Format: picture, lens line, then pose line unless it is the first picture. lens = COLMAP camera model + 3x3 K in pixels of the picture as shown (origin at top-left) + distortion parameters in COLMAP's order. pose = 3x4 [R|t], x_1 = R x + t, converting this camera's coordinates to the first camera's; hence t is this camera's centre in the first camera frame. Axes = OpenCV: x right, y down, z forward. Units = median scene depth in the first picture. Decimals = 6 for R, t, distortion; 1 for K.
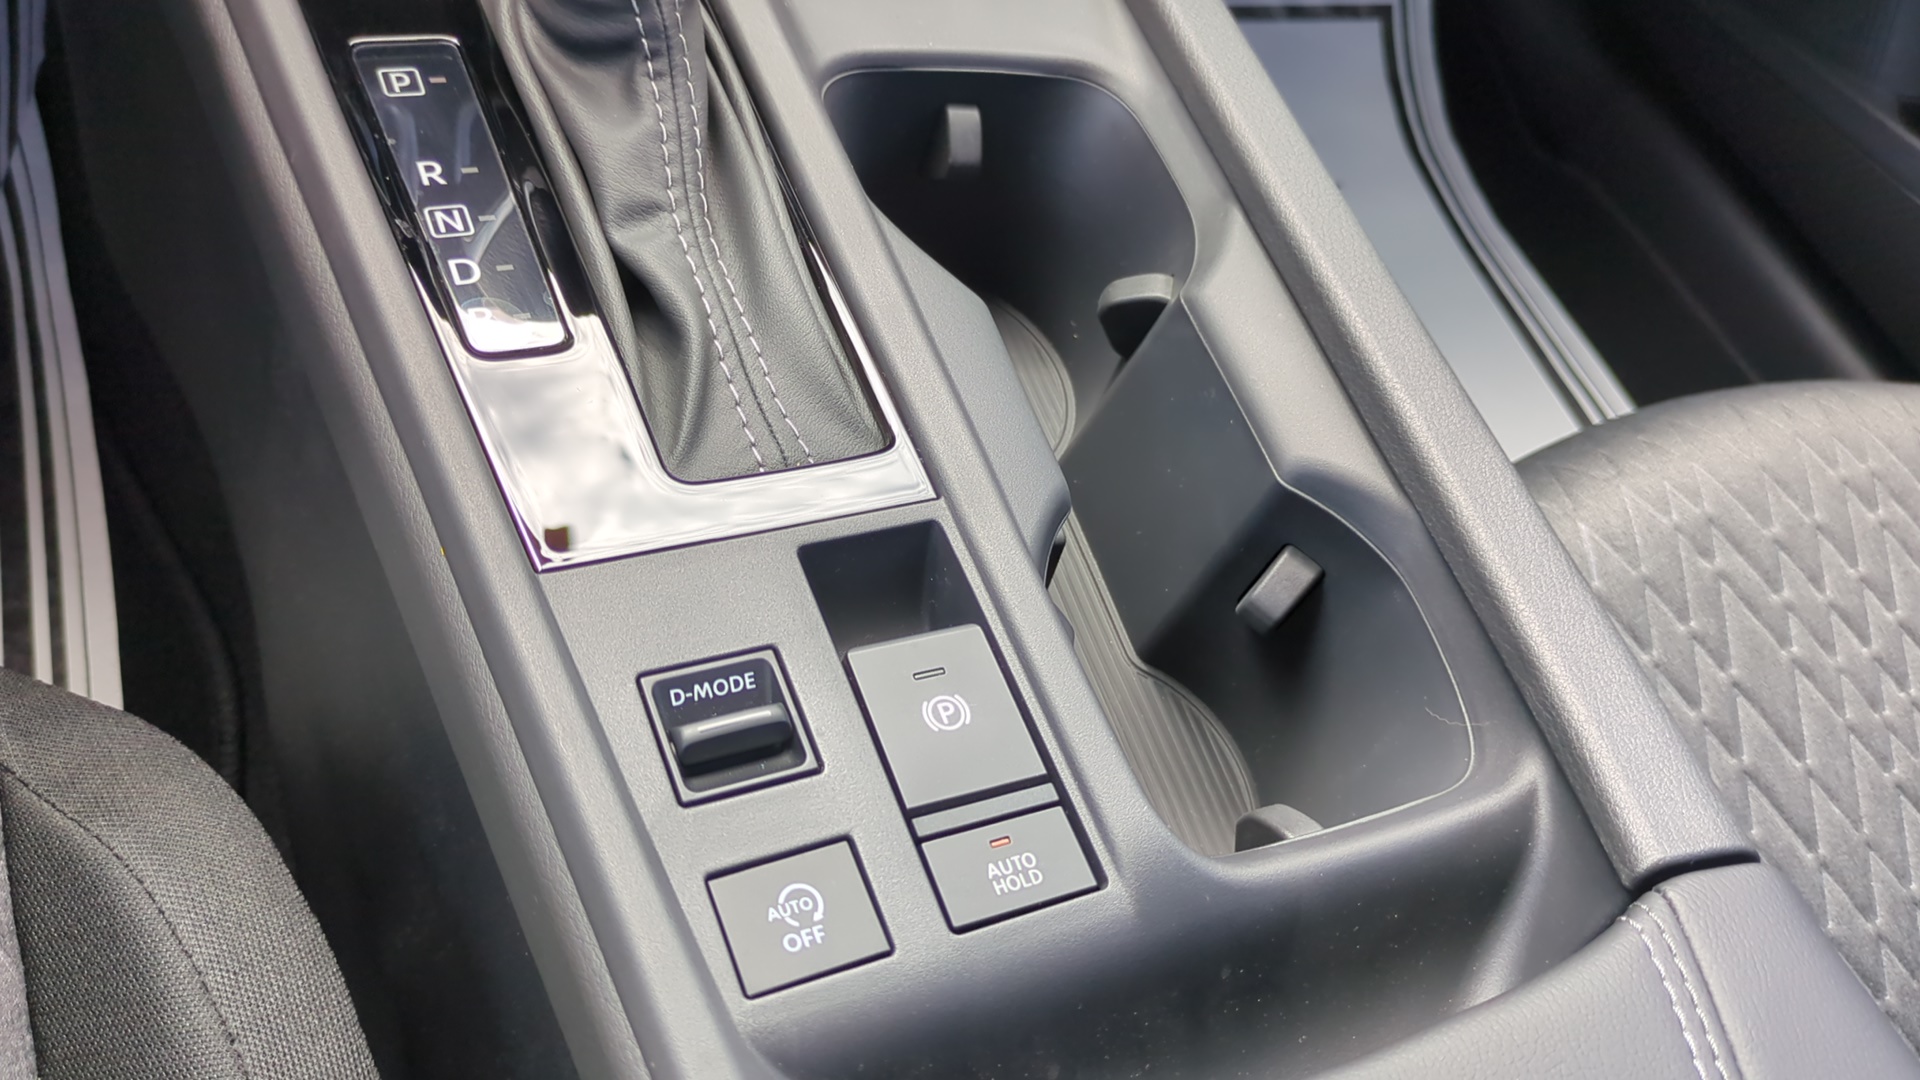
lens RADIAL K [[1641.1, 0, 962.4], [0, 1641.1, 539.4], [0, 0, 1]] dist [0.003252, -0.009067]
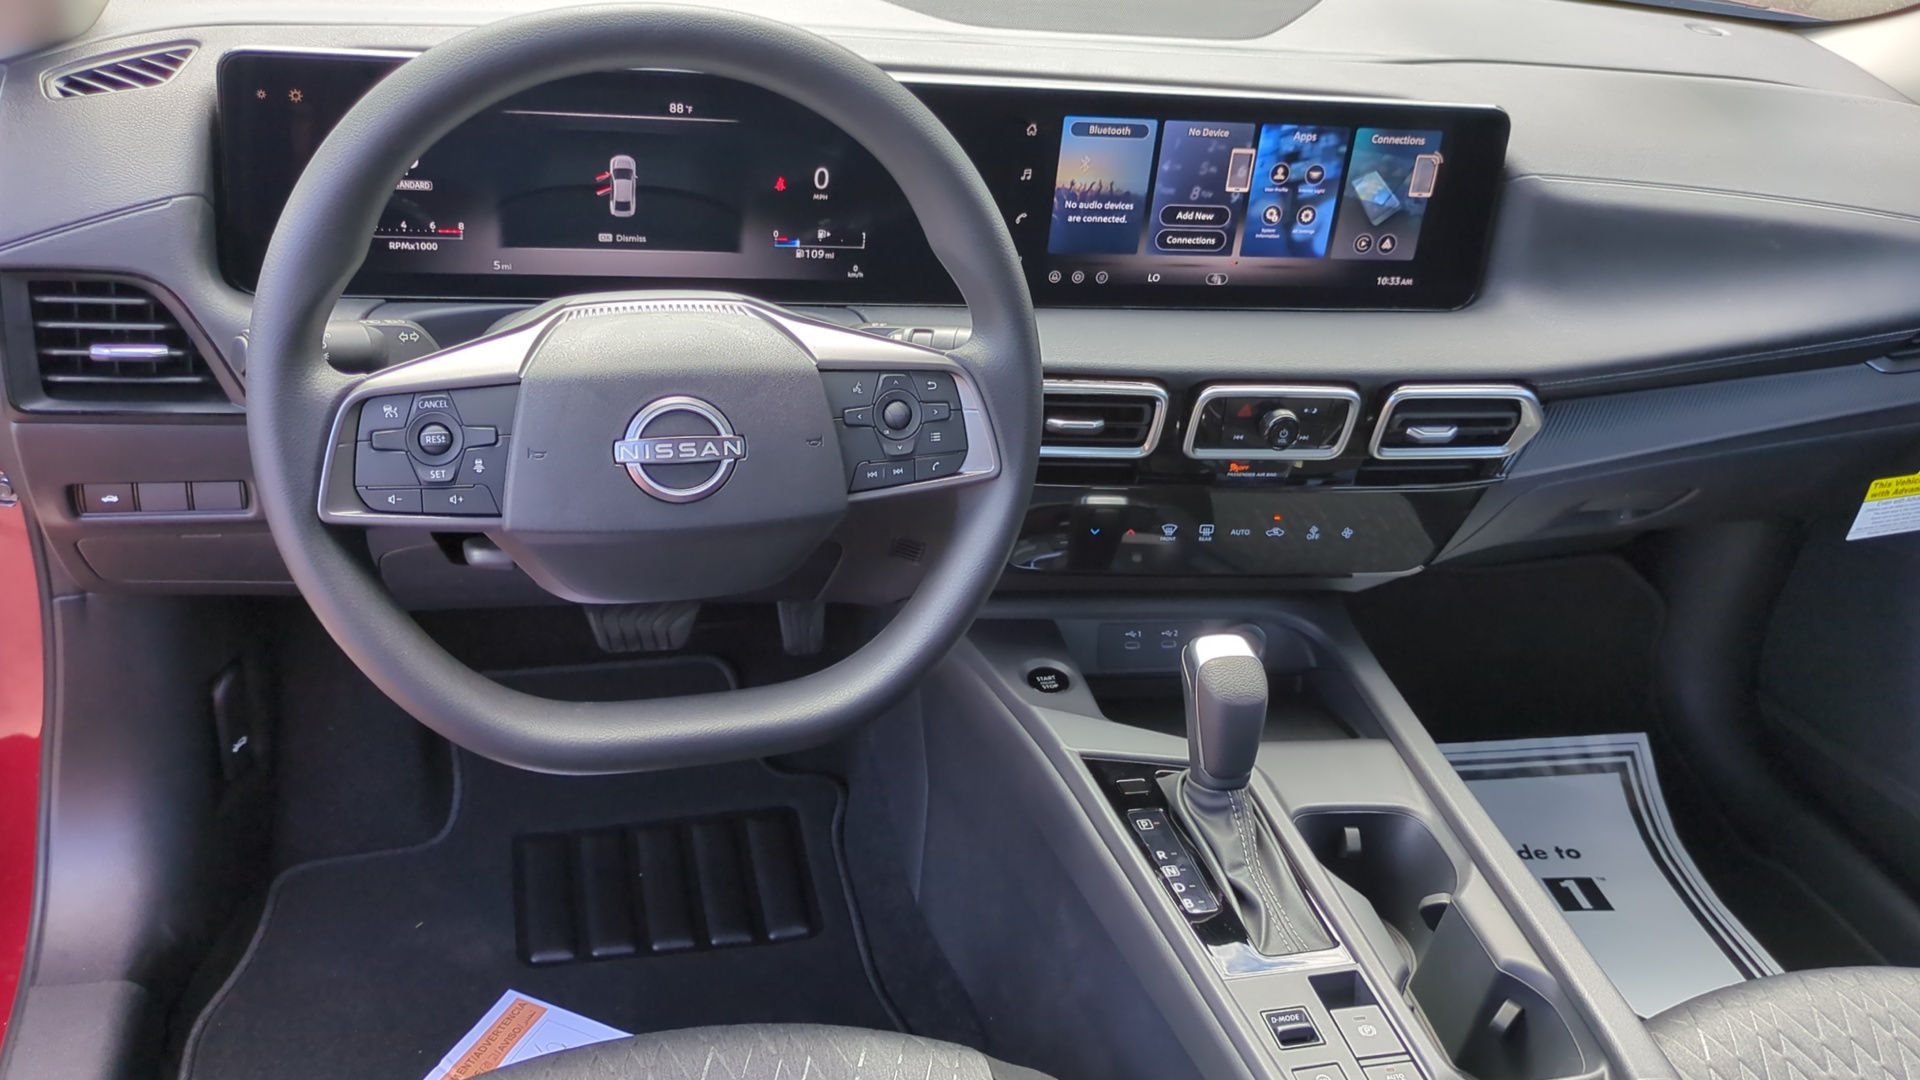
lens RADIAL K [[1641.1, 0, 963.9], [0, 1641.1, 538.7], [0, 0, 1]] dist [0.003252, -0.009067]
pose [[0.976688, -0.077218, -0.200297, -0.048463], [-0.018531, 0.899251, -0.437040, 0.502504], [0.213864, 0.430563, 0.876856, -1.695562]]
